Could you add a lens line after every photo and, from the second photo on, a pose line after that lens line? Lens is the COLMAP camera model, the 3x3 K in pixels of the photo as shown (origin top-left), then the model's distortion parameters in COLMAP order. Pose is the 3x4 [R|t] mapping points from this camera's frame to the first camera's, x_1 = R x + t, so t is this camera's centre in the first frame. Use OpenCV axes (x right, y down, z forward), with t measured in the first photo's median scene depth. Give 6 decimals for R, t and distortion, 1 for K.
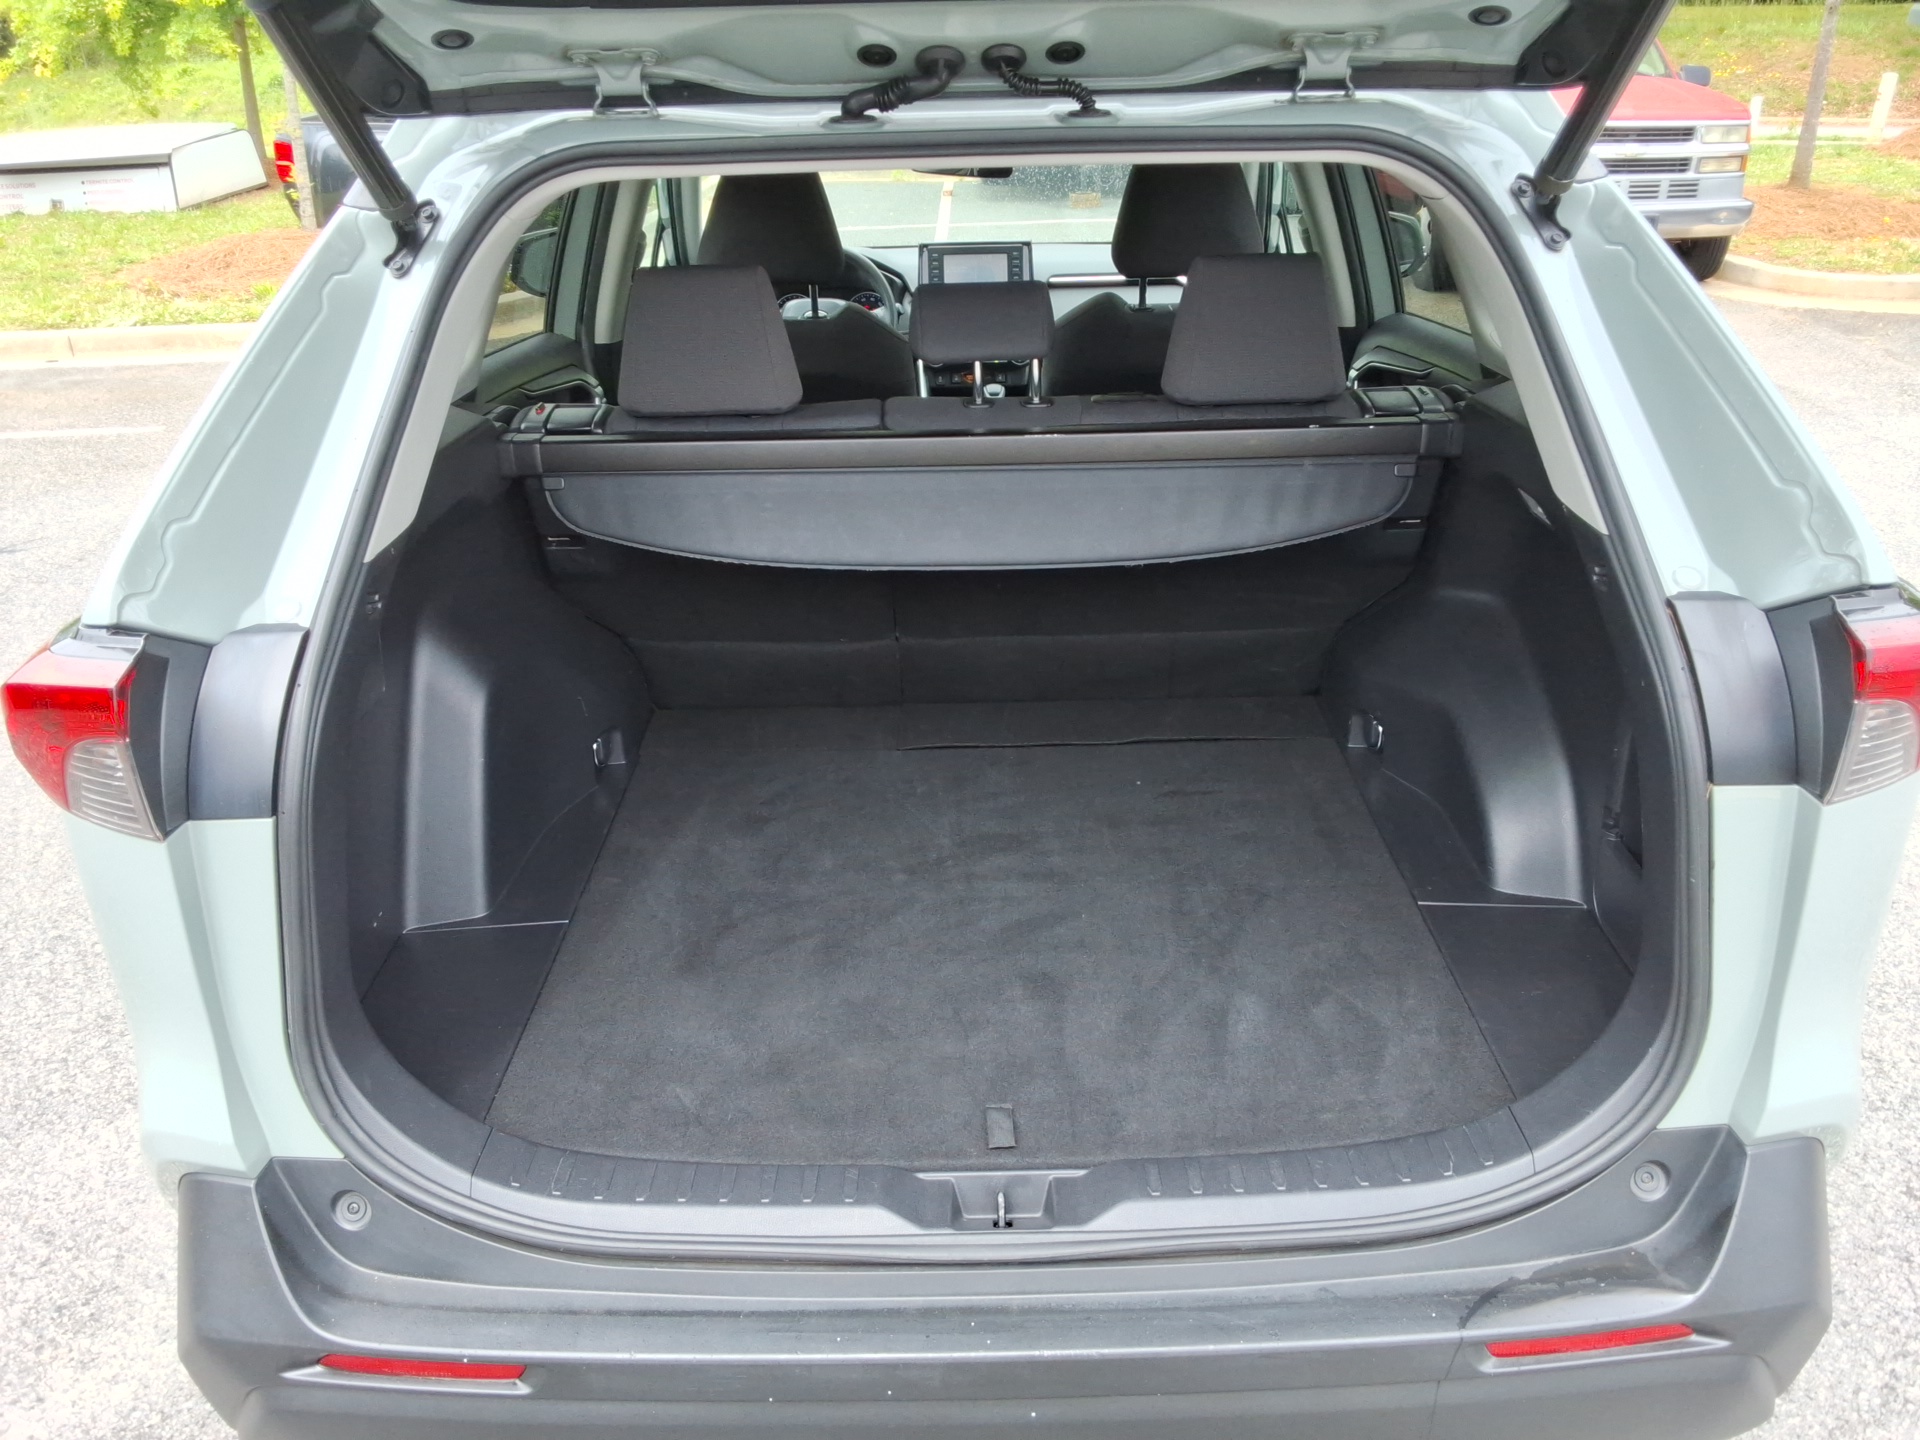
lens RADIAL K [[1538.6, 0, 982.3], [0, 1538.6, 692.8], [0, 0, 1]] dist [0.103807, -0.156720]
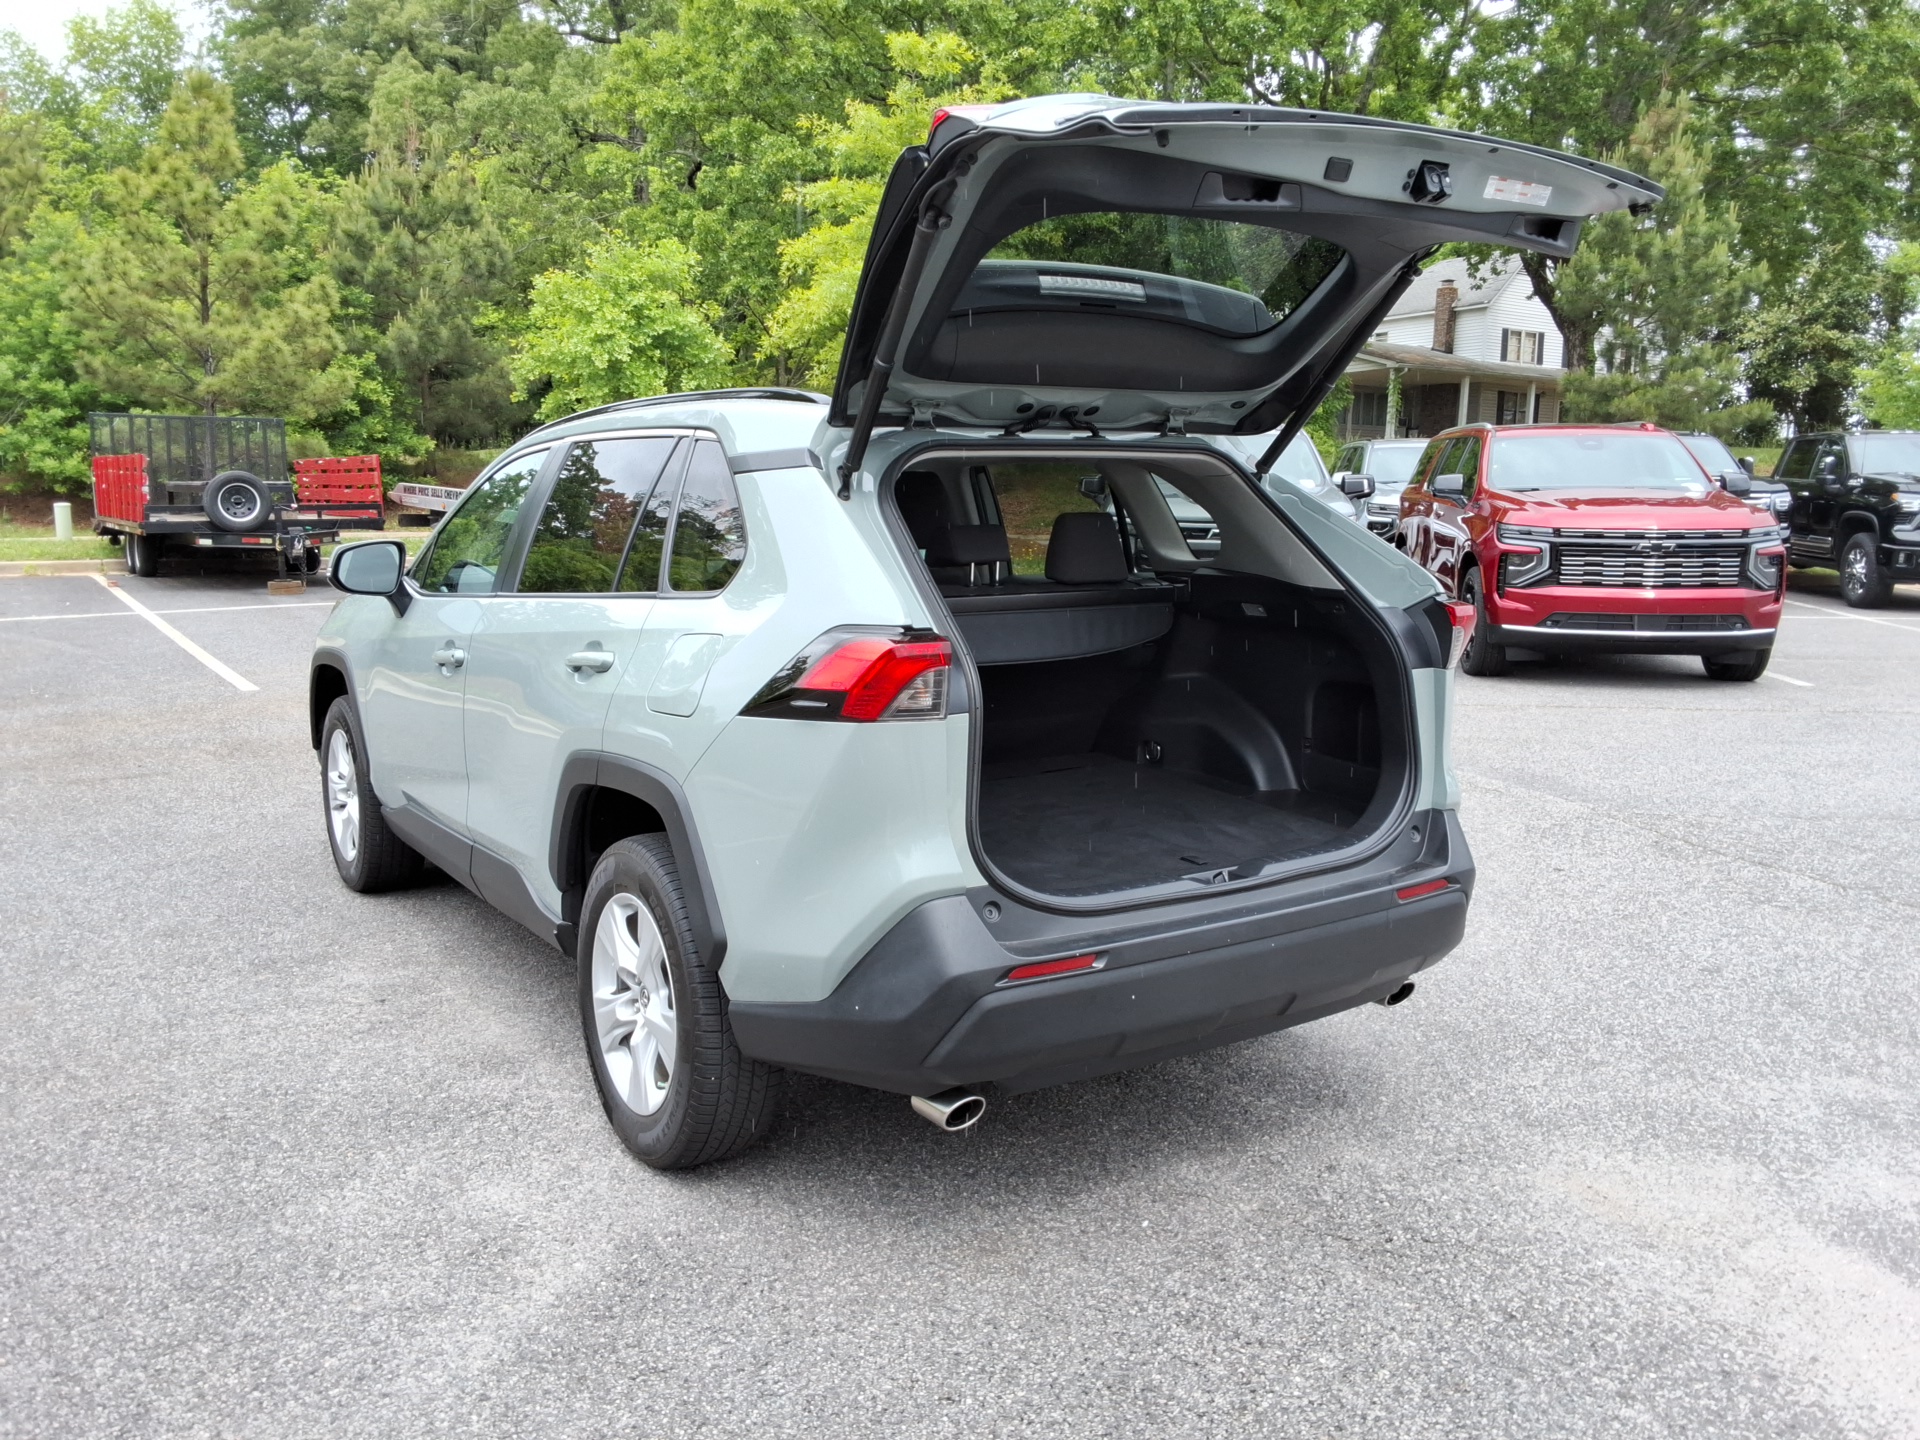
lens RADIAL K [[1538.6, 0, 969.3], [0, 1538.6, 696.1], [0, 0, 1]] dist [0.103807, -0.156720]
pose [[0.834599, -0.054397, 0.548165, -0.203283], [0.189202, 0.962881, -0.192515, 0.058701], [-0.517346, 0.264387, 0.813912, -0.095339]]
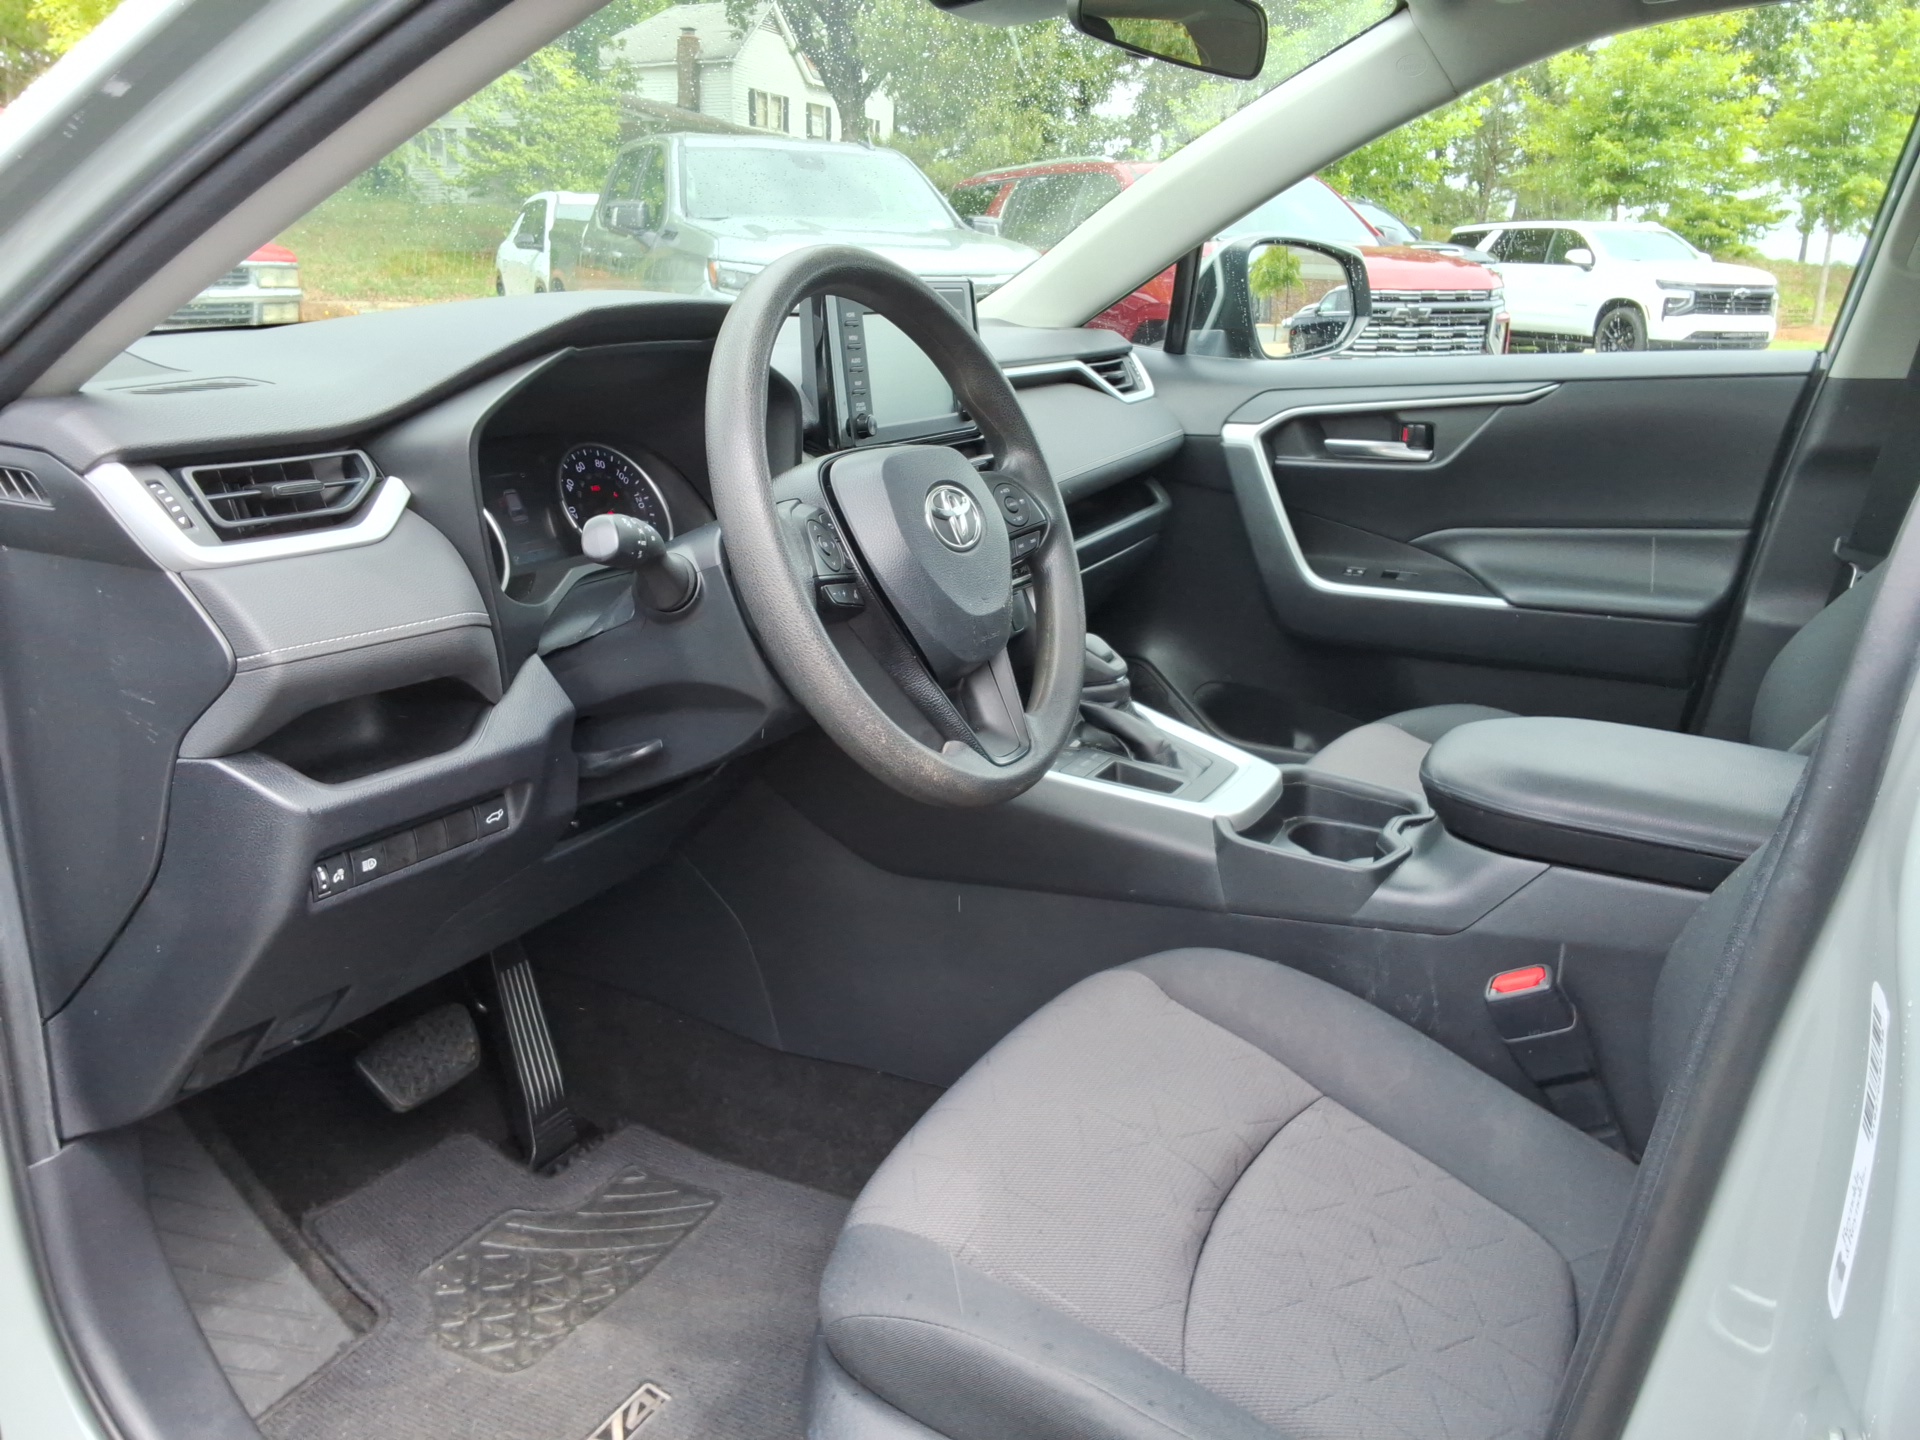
lens RADIAL K [[1538.6, 0, 968.0], [0, 1538.6, 706.0], [0, 0, 1]] dist [0.103807, -0.156720]
pose [[0.466963, -0.214429, 0.857884, -0.120011], [0.307352, 0.949024, 0.069911, -0.081264], [-0.829144, 0.231026, 0.509065, 0.307194]]
